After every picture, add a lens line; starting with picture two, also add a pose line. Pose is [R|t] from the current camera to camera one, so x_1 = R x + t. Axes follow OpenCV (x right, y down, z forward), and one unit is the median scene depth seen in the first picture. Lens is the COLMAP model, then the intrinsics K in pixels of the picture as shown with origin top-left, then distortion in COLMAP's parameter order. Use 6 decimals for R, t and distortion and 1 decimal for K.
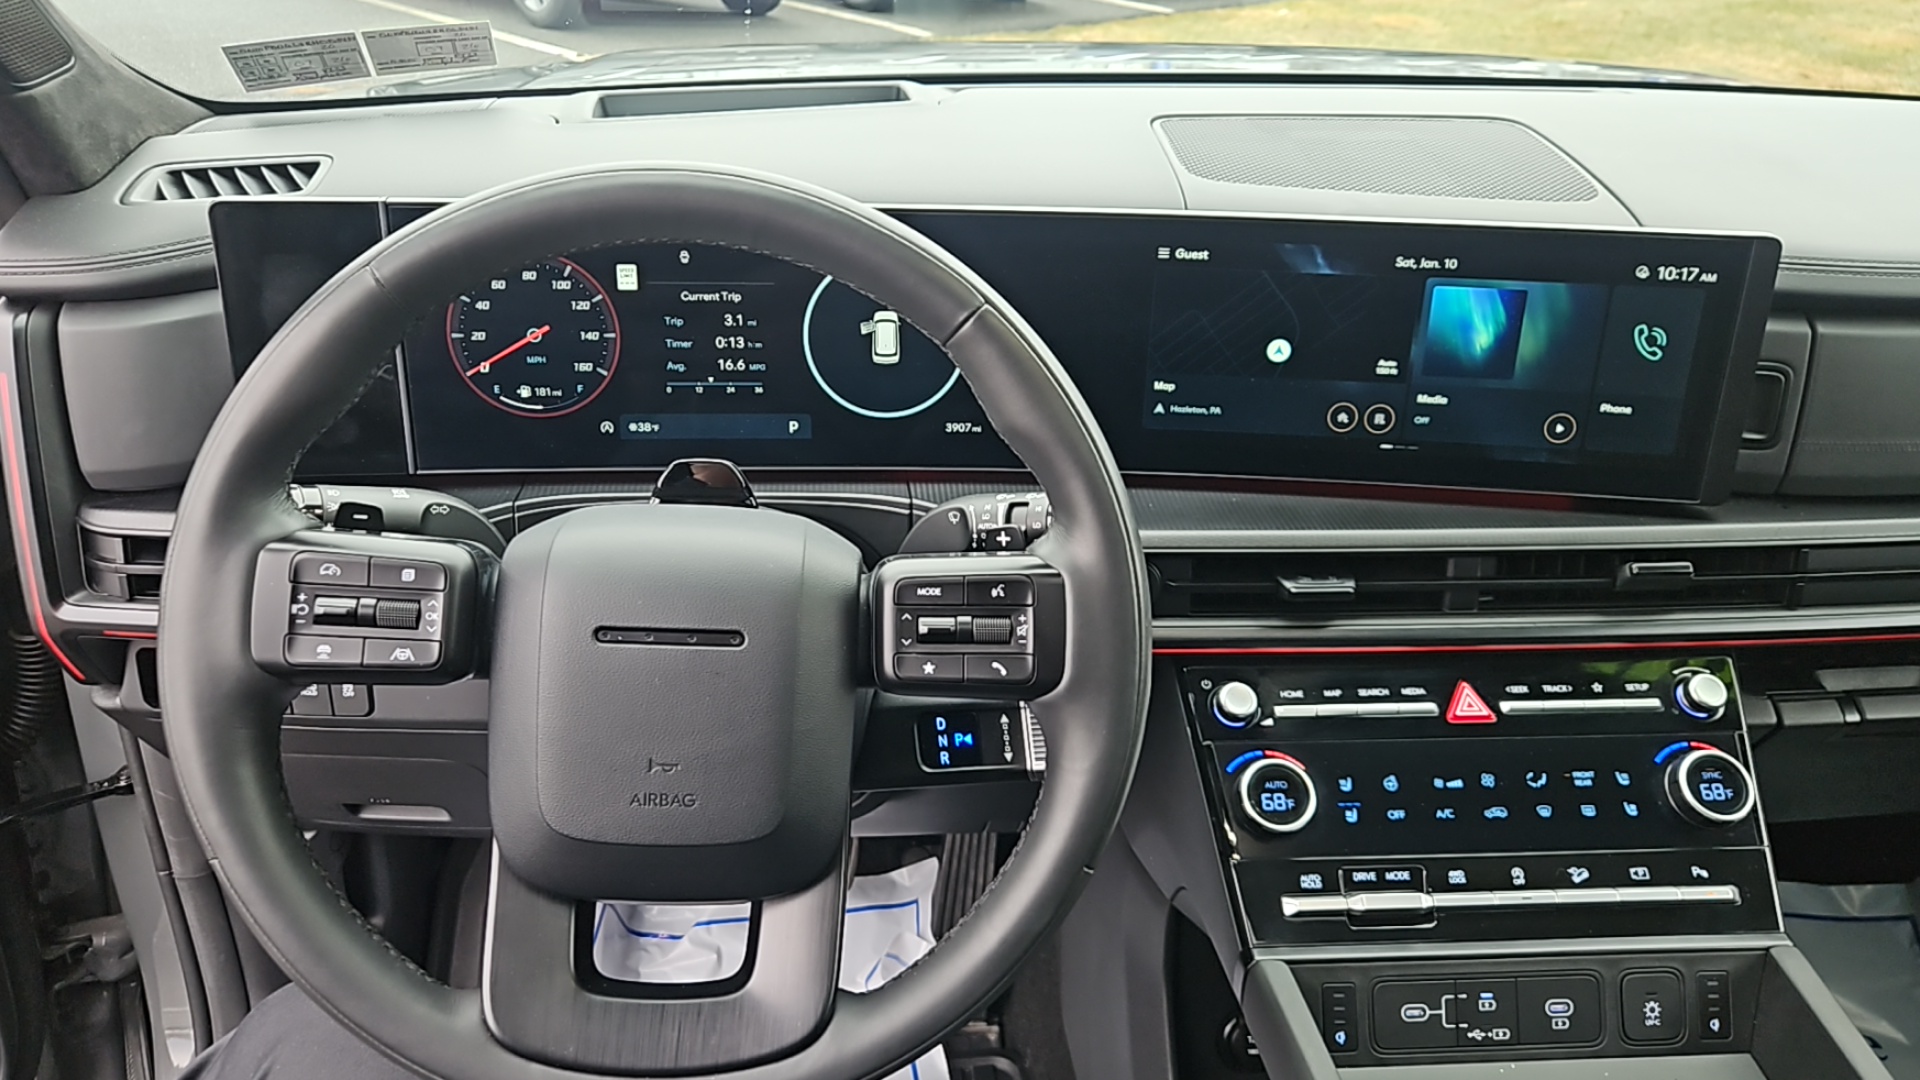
lens RADIAL K [[1425.9, 0, 953.7], [0, 1425.9, 557.5], [0, 0, 1]] dist [0.093054, -0.137237]
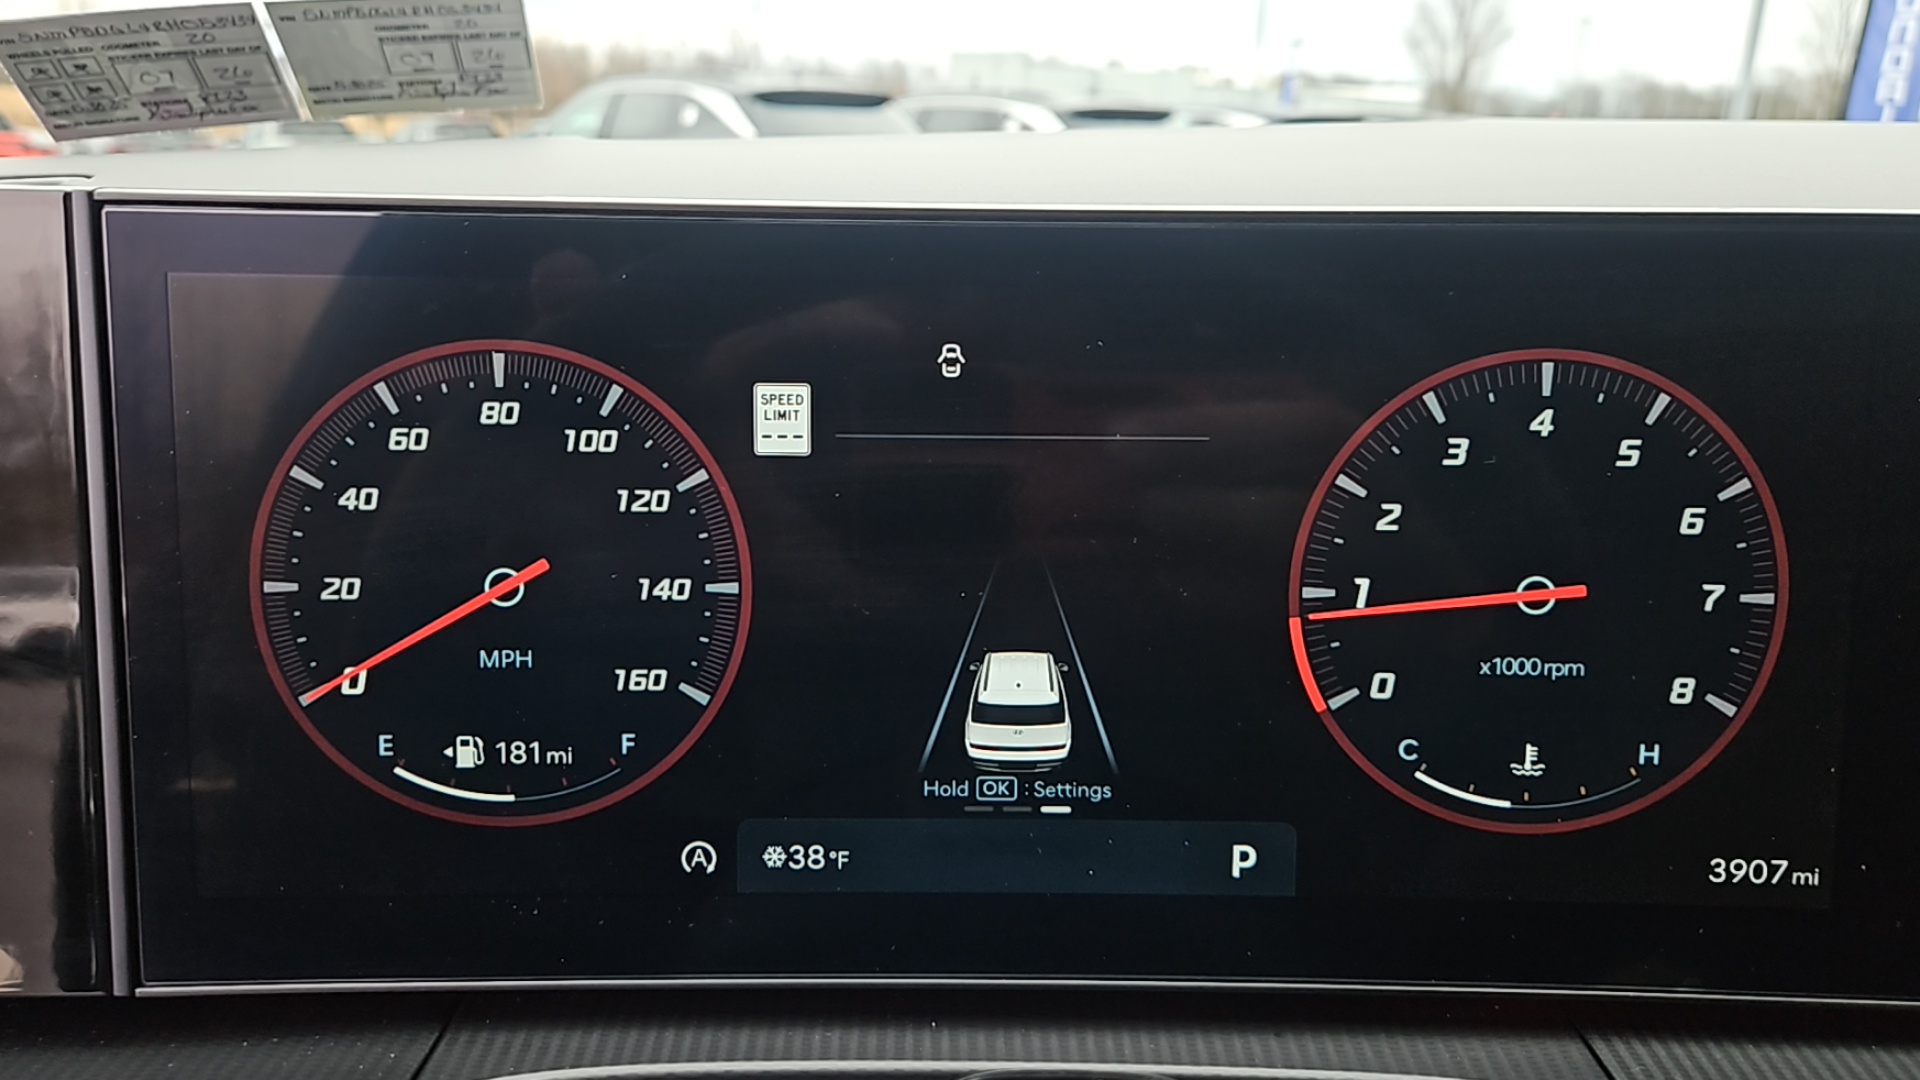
lens RADIAL K [[1425.9, 0, 953.7], [0, 1425.9, 557.5], [0, 0, 1]] dist [0.093054, -0.137237]
pose [[0.997156, 0.002965, -0.075303, -0.158881], [-0.018748, 0.977571, -0.209769, -0.091383], [0.072992, 0.210584, 0.974847, 0.669564]]
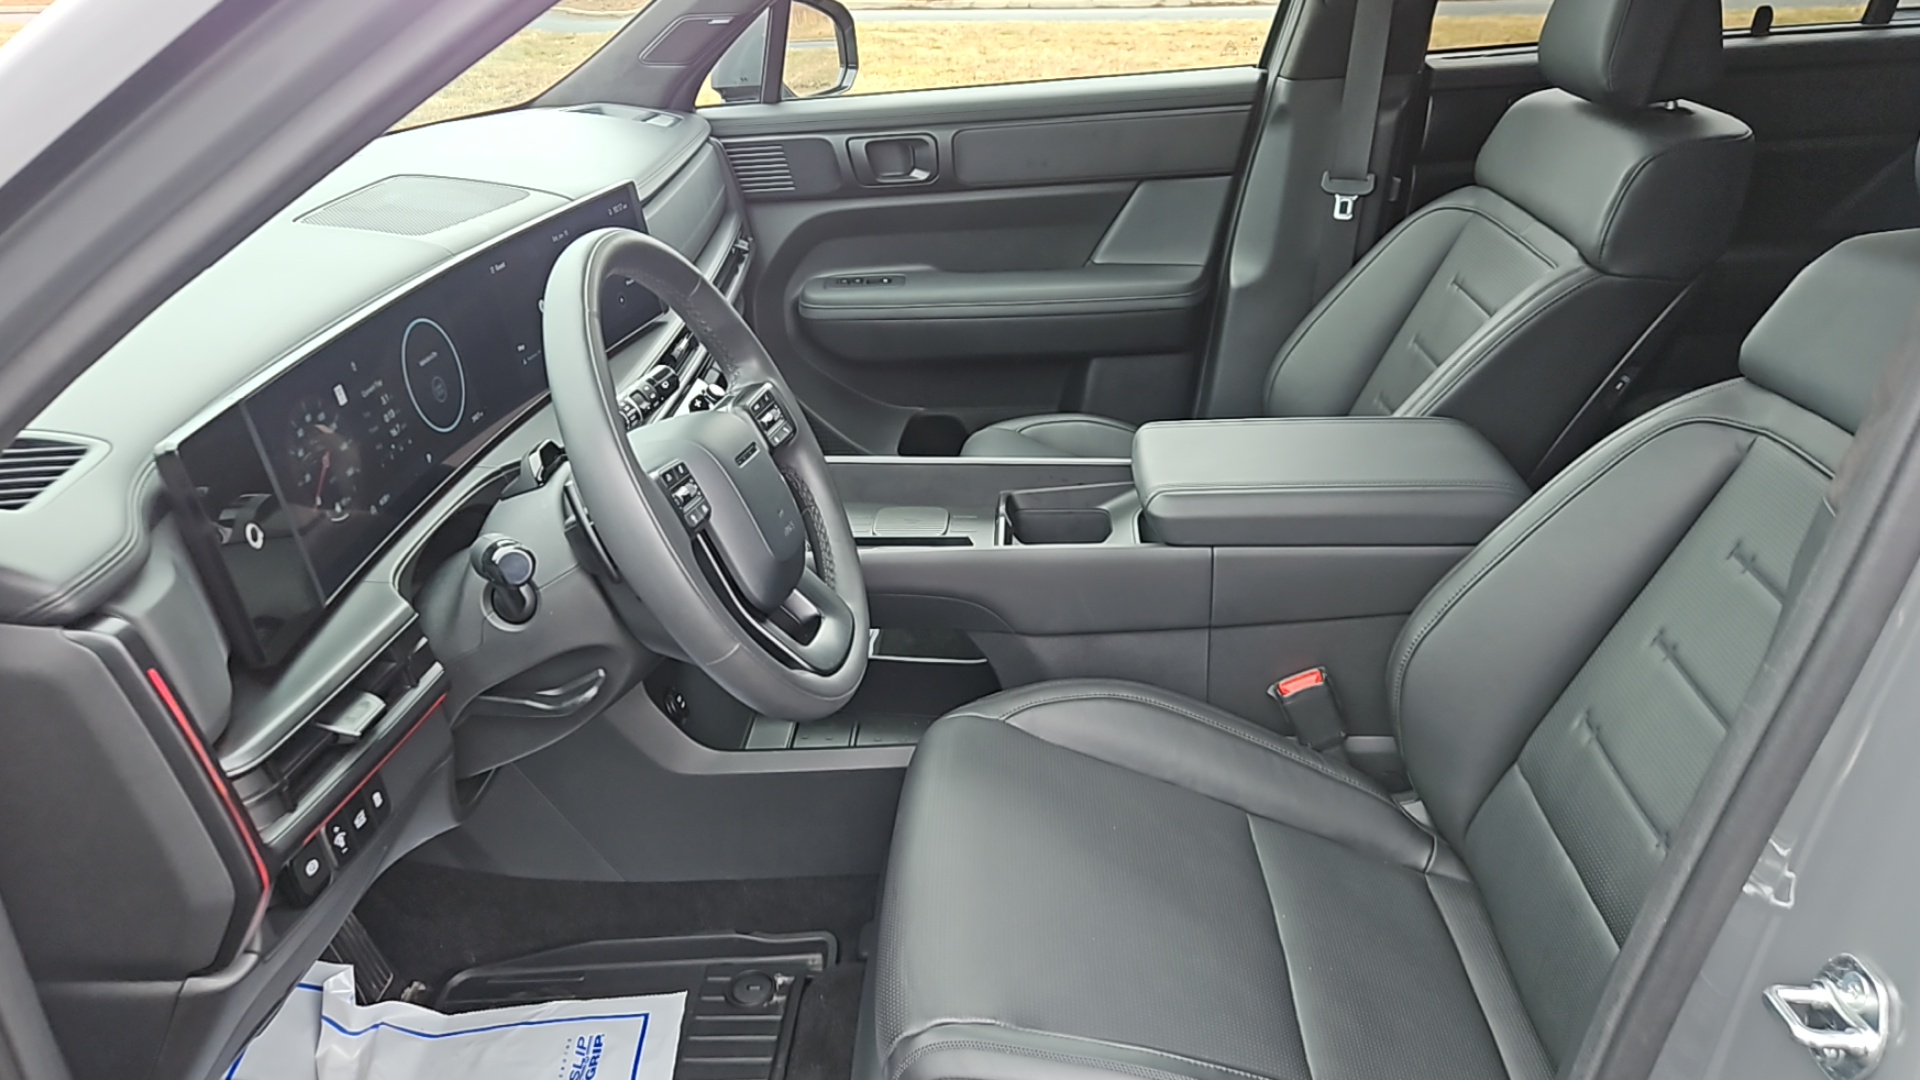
lens RADIAL K [[1425.9, 0, 953.7], [0, 1425.9, 557.5], [0, 0, 1]] dist [0.093054, -0.137237]
pose [[0.136641, -0.448860, 0.883094, -1.359542], [0.494082, 0.803540, 0.331974, -0.233236], [-0.858611, 0.390959, 0.331570, 0.140026]]
